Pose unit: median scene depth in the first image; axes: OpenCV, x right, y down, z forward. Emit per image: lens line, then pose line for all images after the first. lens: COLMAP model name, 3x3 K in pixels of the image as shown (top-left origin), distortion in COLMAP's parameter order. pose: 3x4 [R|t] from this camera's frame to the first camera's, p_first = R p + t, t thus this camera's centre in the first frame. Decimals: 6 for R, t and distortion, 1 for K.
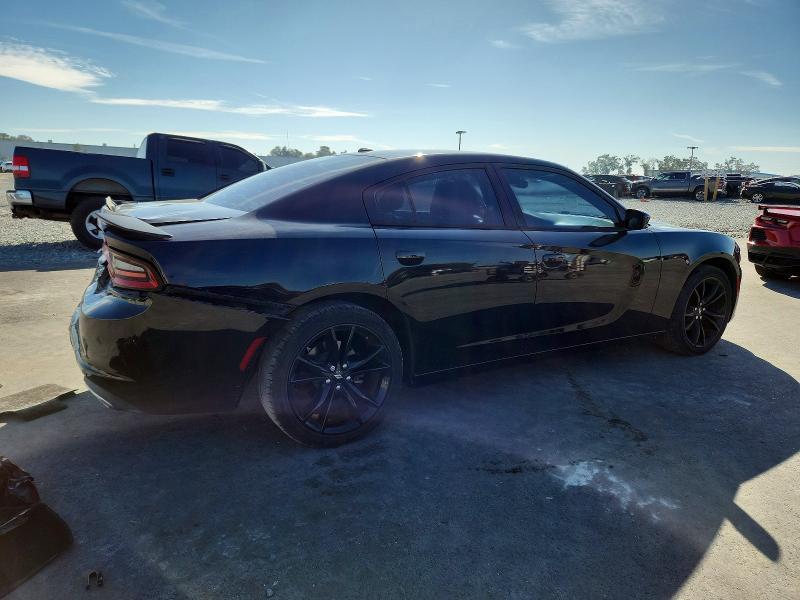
lens RADIAL K [[651.9, 0, 400.5], [0, 651.9, 301.5], [0, 0, 1]] dist [0.007539, -0.010016]
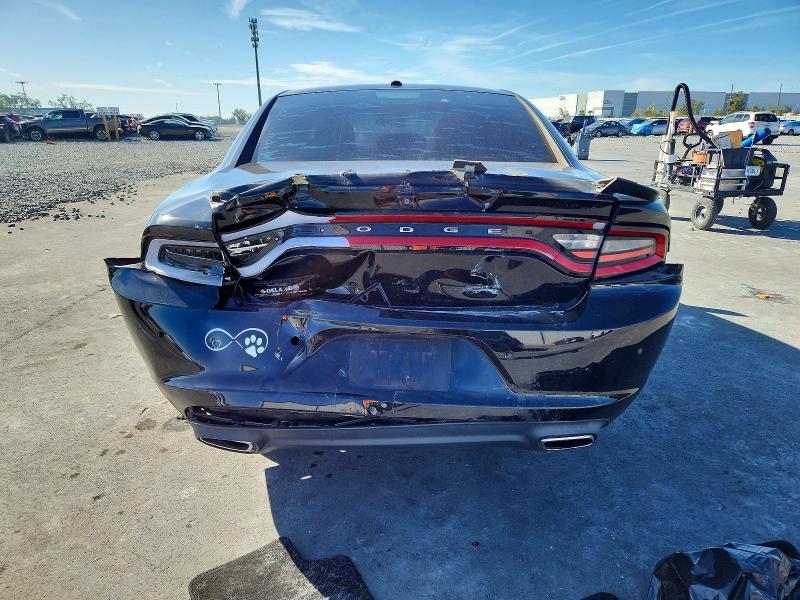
lens RADIAL K [[651.9, 0, 396.7], [0, 651.9, 306.6], [0, 0, 1]] dist [0.007539, -0.010016]
pose [[0.370854, -0.267184, 0.889427, -1.032907], [0.180831, 0.960165, 0.213035, -0.158199], [-0.910916, 0.081831, 0.404396, 0.812143]]
